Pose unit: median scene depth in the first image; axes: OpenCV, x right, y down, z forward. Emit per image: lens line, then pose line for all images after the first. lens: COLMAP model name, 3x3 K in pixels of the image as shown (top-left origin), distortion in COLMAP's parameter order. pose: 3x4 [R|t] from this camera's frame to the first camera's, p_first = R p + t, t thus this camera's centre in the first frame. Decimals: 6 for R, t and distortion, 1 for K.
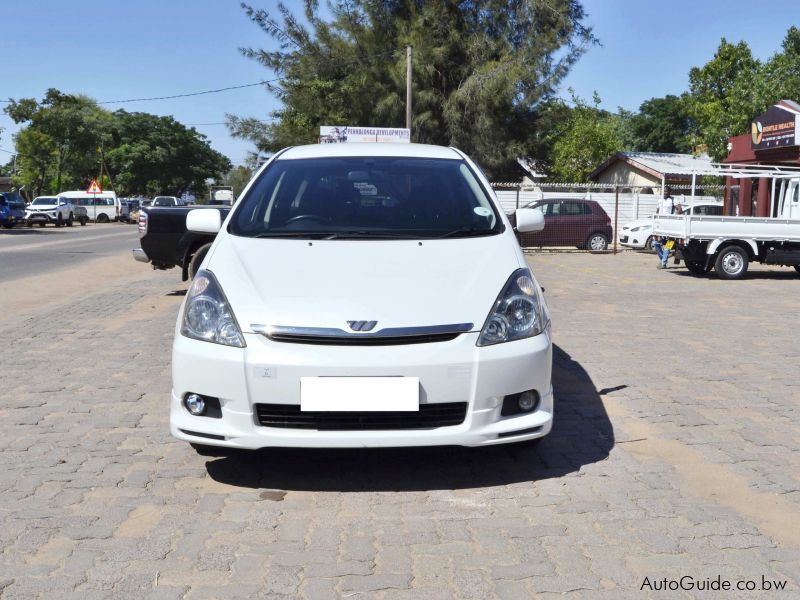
lens RADIAL K [[891.1, 0, 457.0], [0, 891.1, 327.7], [0, 0, 1]] dist [-0.083110, 0.025324]
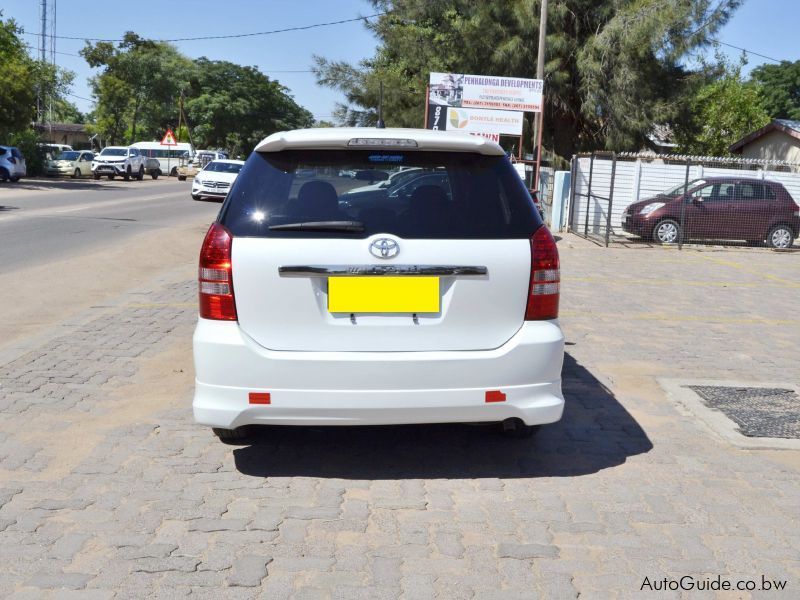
lens RADIAL K [[891.1, 0, 457.0], [0, 891.1, 327.7], [0, 0, 1]] dist [-0.083110, 0.025324]
pose [[0.995488, 0.051111, -0.079945, -0.044691], [-0.047717, 0.997900, 0.043805, -0.029023], [0.082016, -0.039793, 0.995836, 0.165651]]
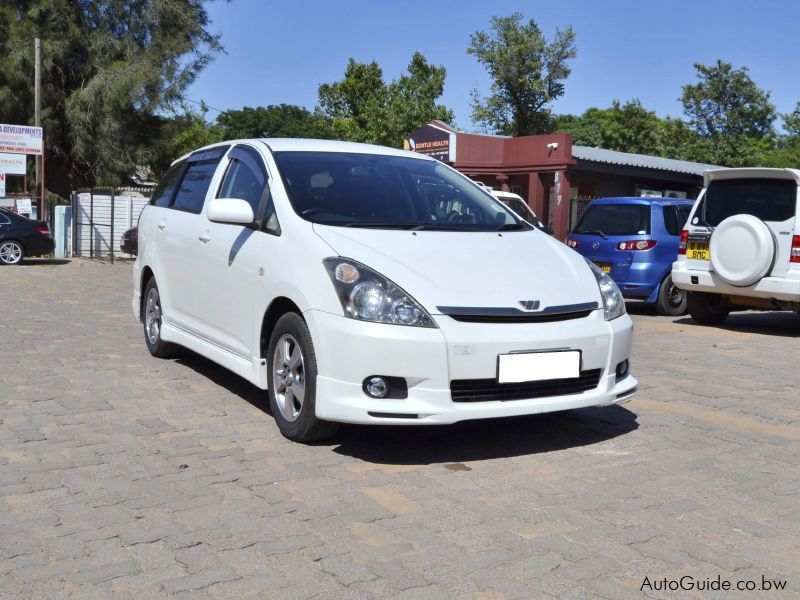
lens RADIAL K [[891.1, 0, 457.0], [0, 891.1, 327.7], [0, 0, 1]] dist [-0.083110, 0.025324]
pose [[0.885051, -0.036220, 0.464082, -0.080223], [0.042509, 0.999091, -0.003095, 0.002921], [-0.463548, 0.022467, 0.885787, 0.005722]]
